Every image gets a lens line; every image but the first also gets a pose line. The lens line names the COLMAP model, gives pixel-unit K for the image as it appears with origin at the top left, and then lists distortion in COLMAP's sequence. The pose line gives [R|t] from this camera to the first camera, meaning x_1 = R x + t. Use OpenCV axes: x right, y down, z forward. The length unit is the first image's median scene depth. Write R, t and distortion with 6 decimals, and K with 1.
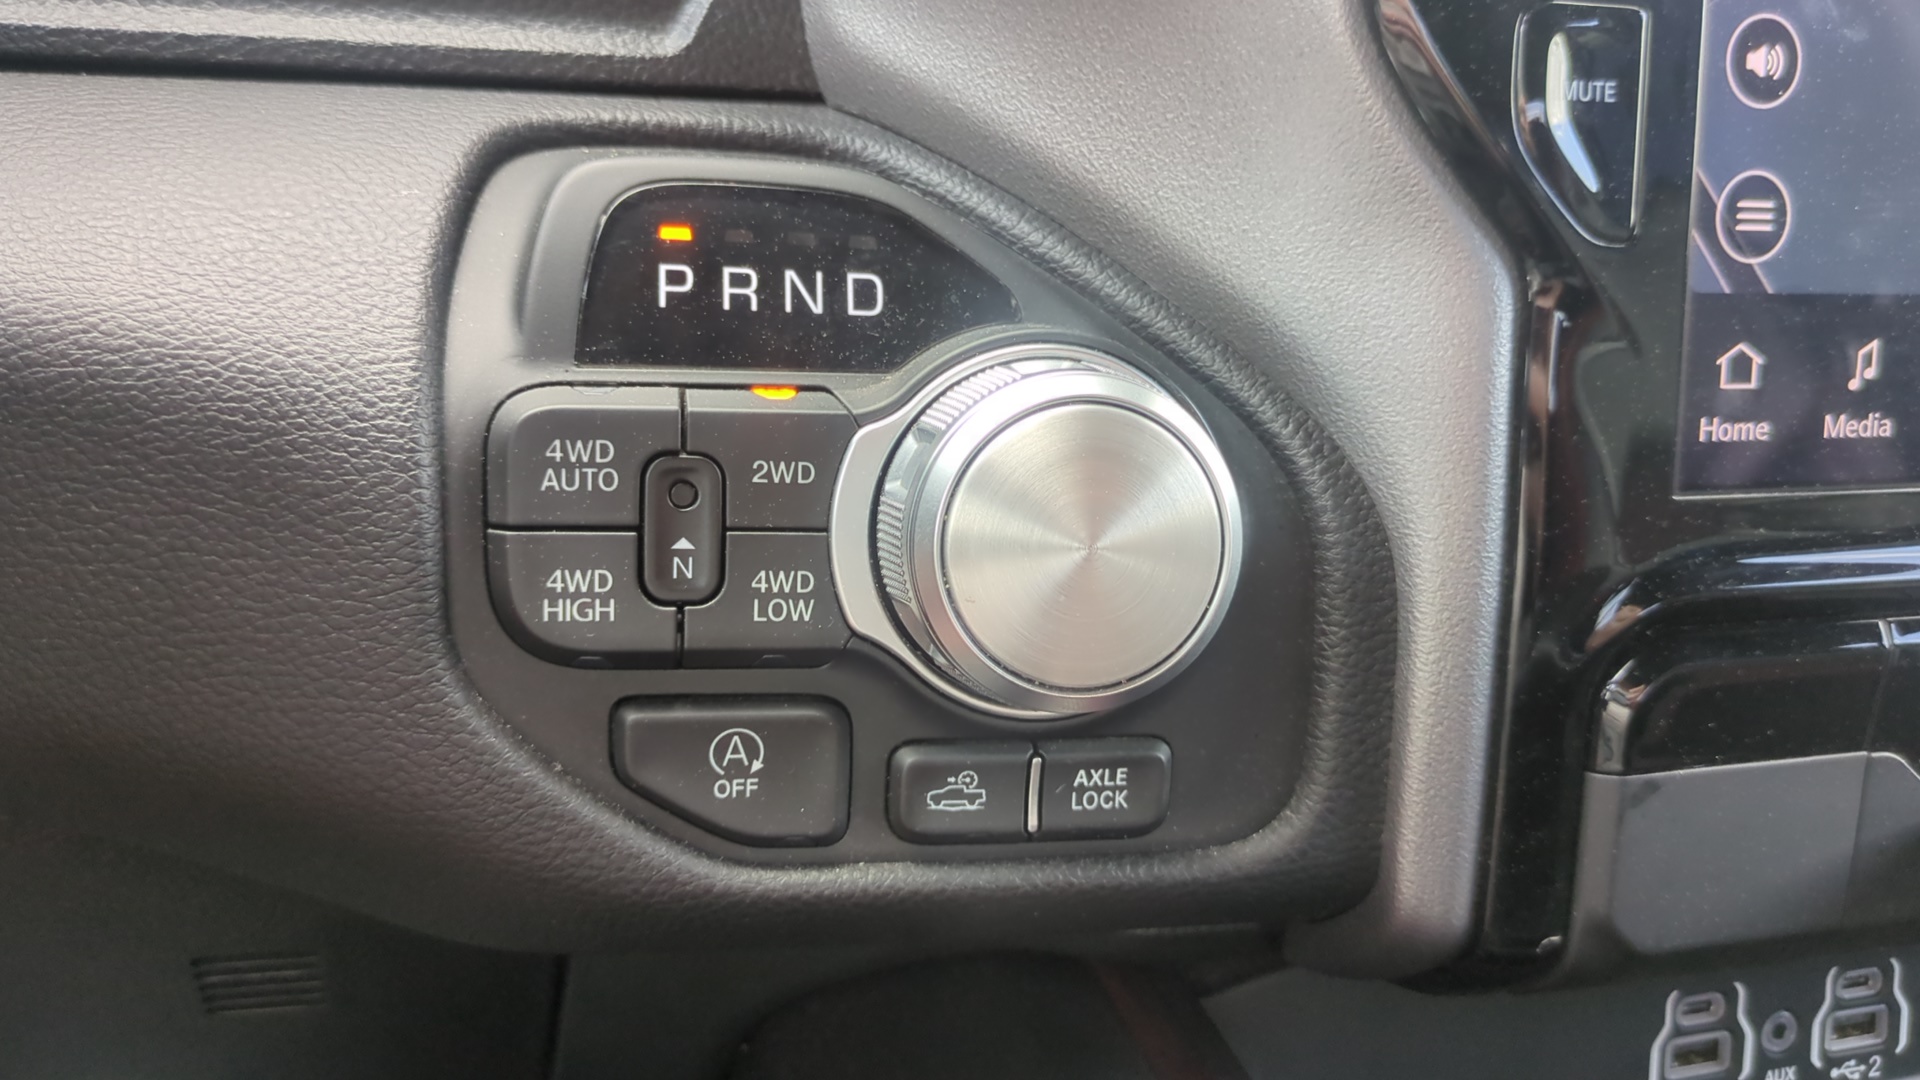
lens RADIAL K [[1663.5, 0, 988.0], [0, 1663.5, 513.4], [0, 0, 1]] dist [0.050098, -0.105056]
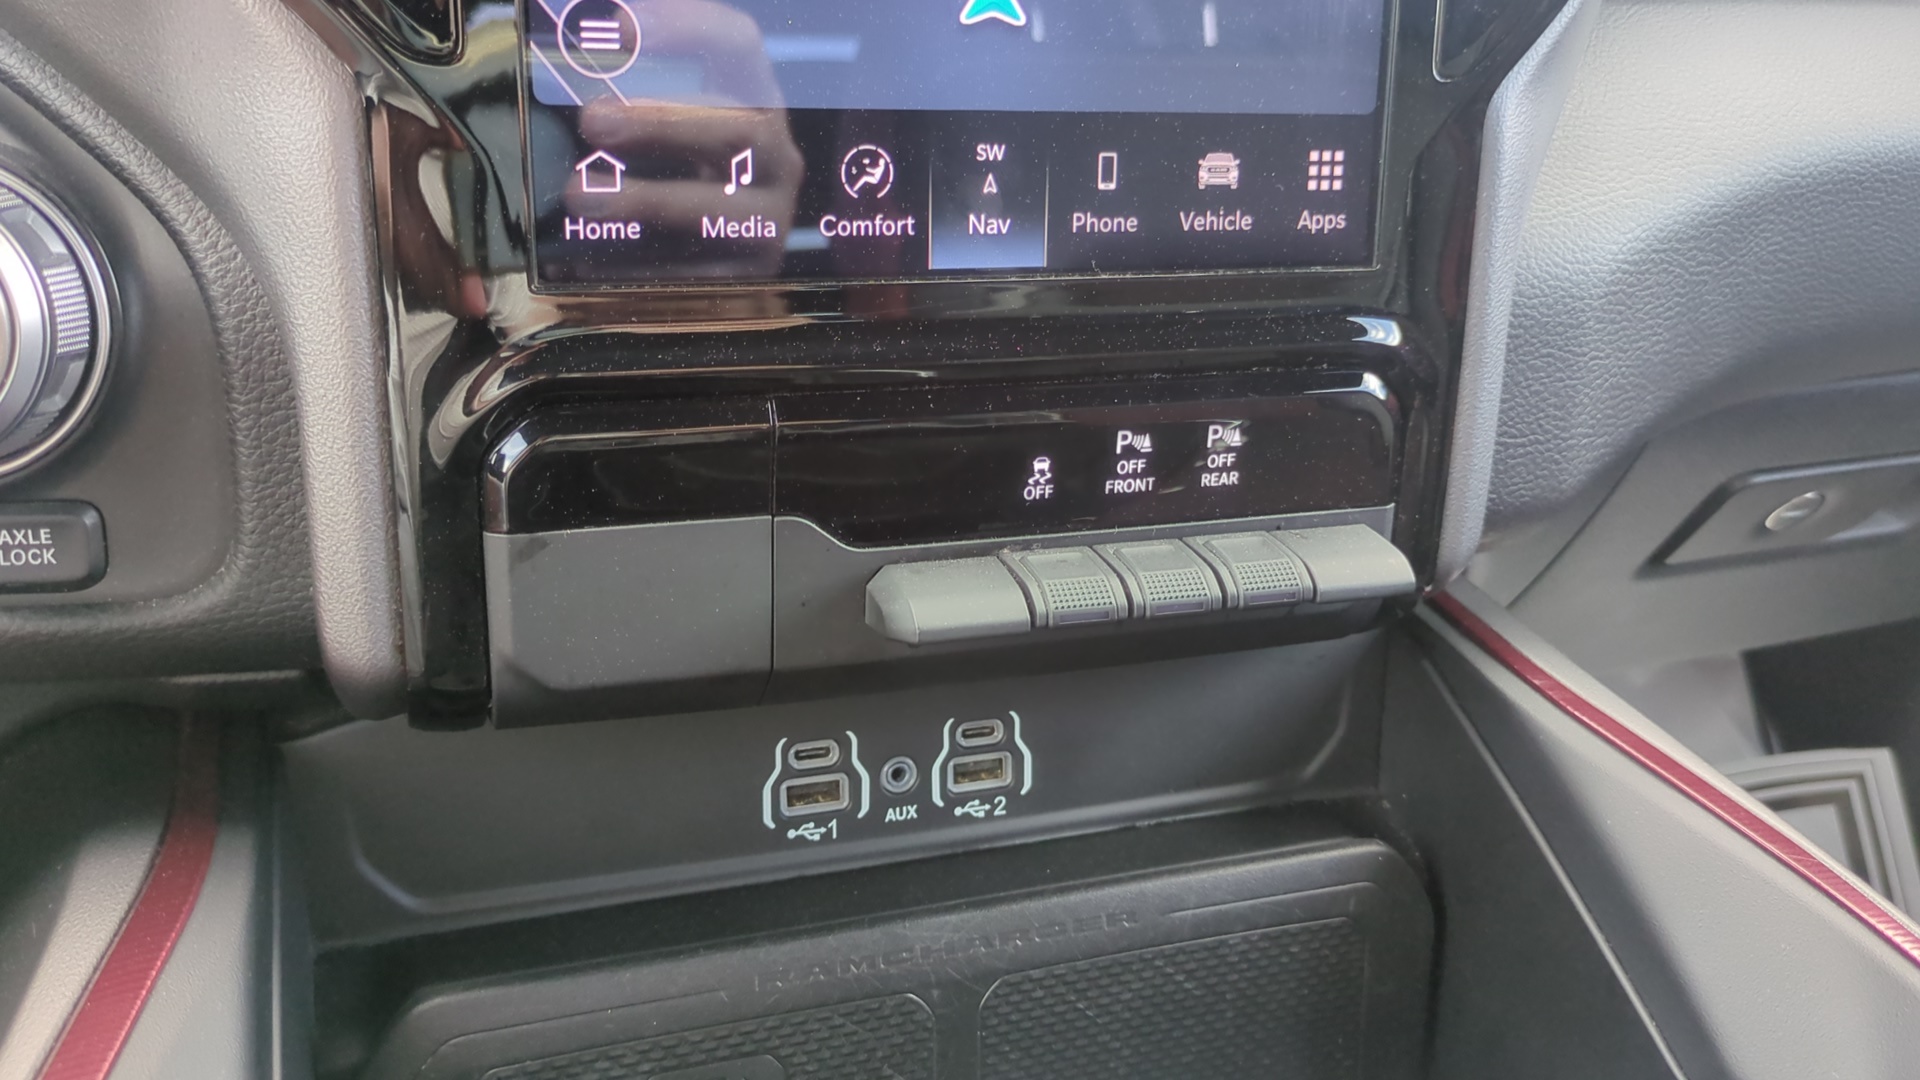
lens RADIAL K [[1663.5, 0, 975.1], [0, 1663.5, 491.9], [0, 0, 1]] dist [0.050098, -0.105056]
pose [[0.999218, -0.003757, 0.039359, 0.669334], [0.000318, 0.996206, 0.087027, 0.029701], [-0.039537, -0.086946, 0.995428, -0.150093]]
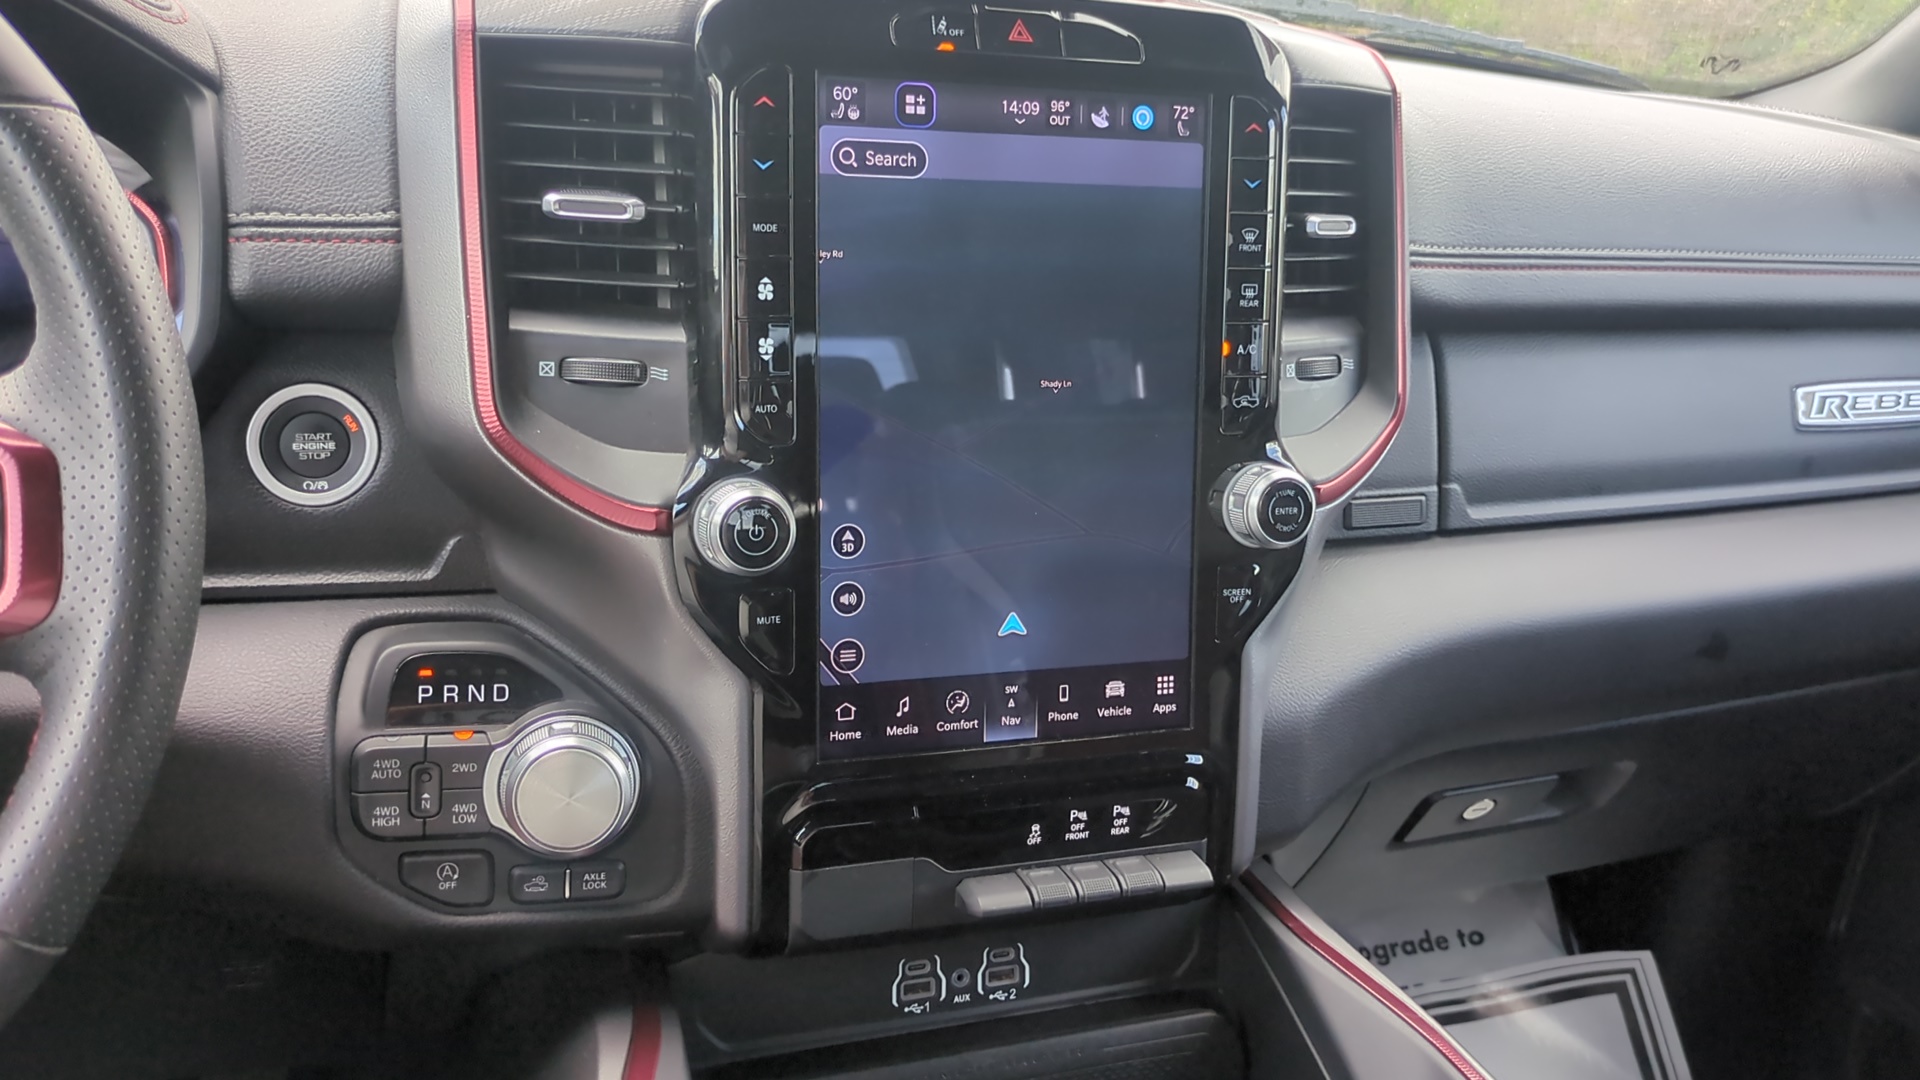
lens RADIAL K [[1663.5, 0, 981.2], [0, 1663.5, 506.6], [0, 0, 1]] dist [0.050098, -0.105056]
pose [[0.997778, -0.005440, 0.066403, 0.499243], [0.006795, 0.999773, -0.020197, -0.360931], [-0.066278, 0.020603, 0.997588, -1.645991]]
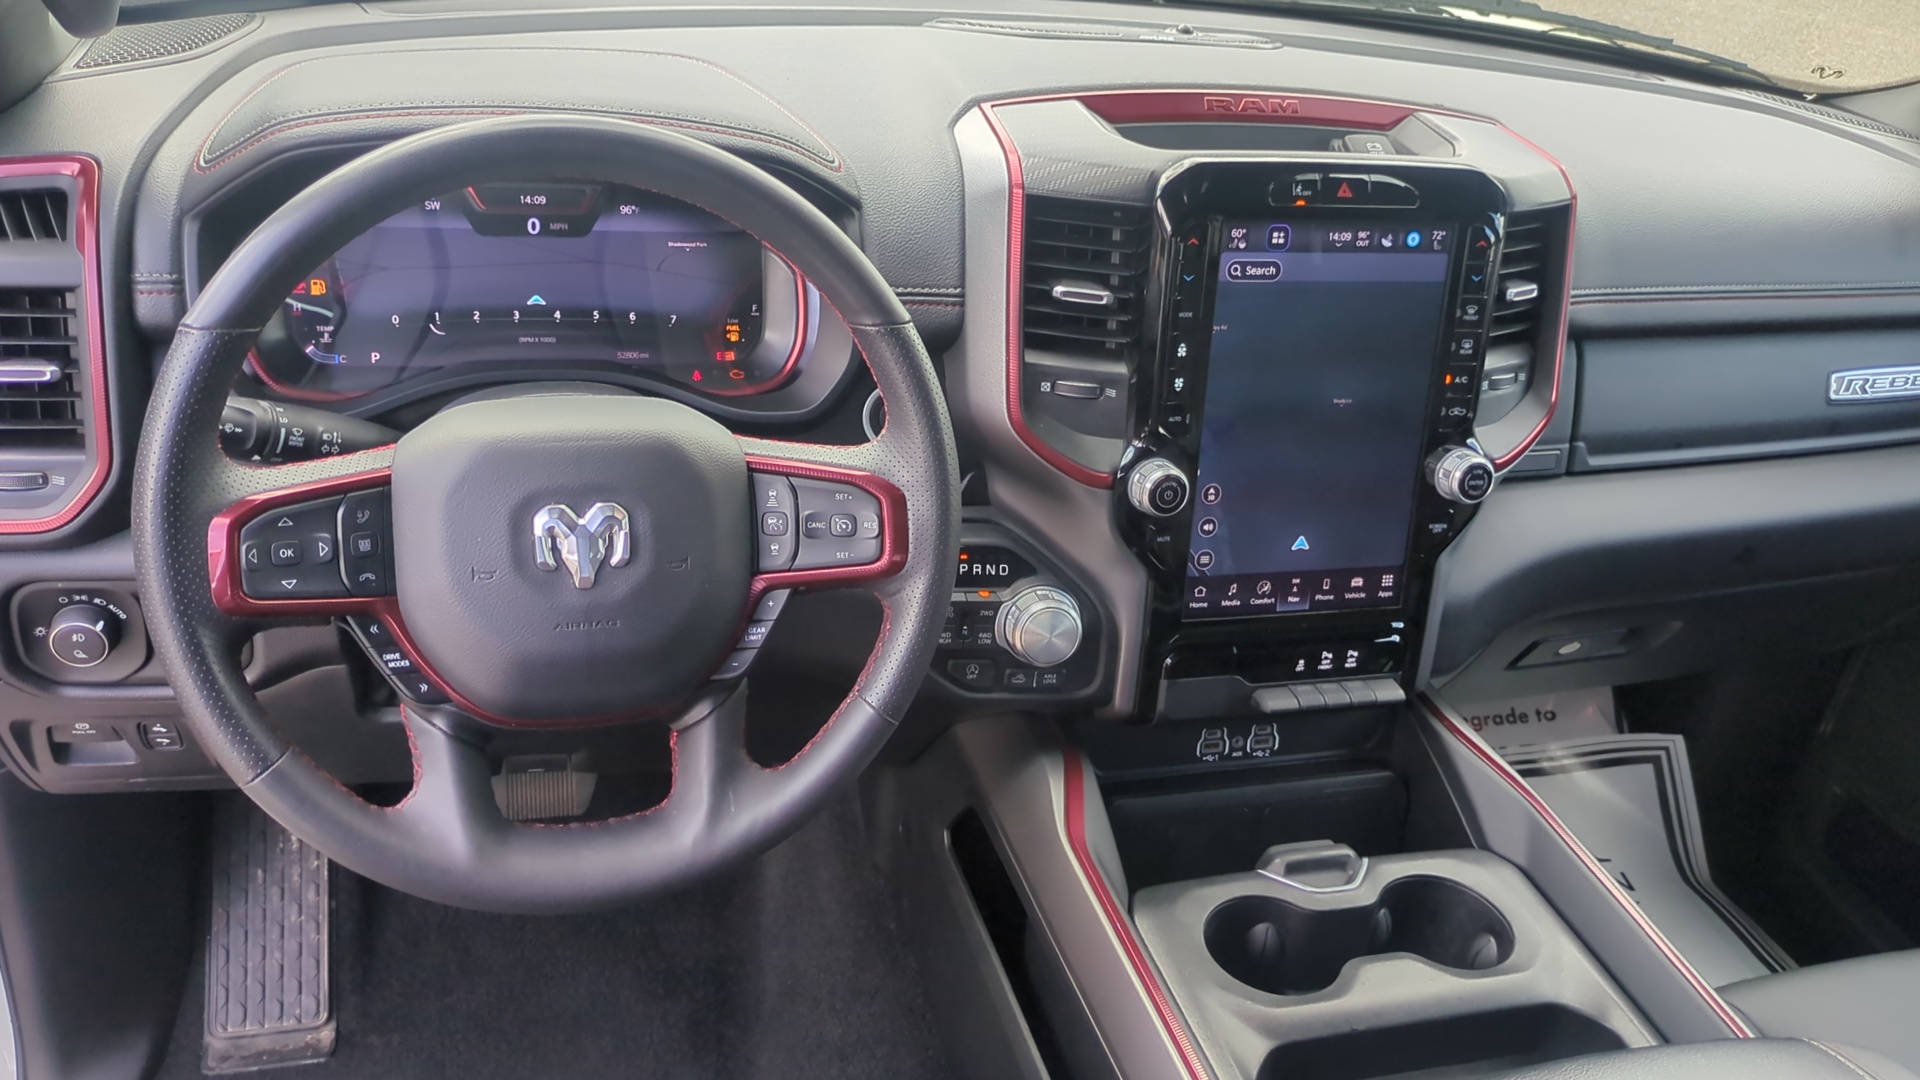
lens RADIAL K [[1663.5, 0, 969.5], [0, 1663.5, 523.1], [0, 0, 1]] dist [0.050098, -0.105056]
pose [[0.998862, 0.044791, 0.016415, -0.242671], [-0.046862, 0.985672, 0.162035, -0.966056], [-0.008922, -0.162620, 0.986648, -3.356619]]
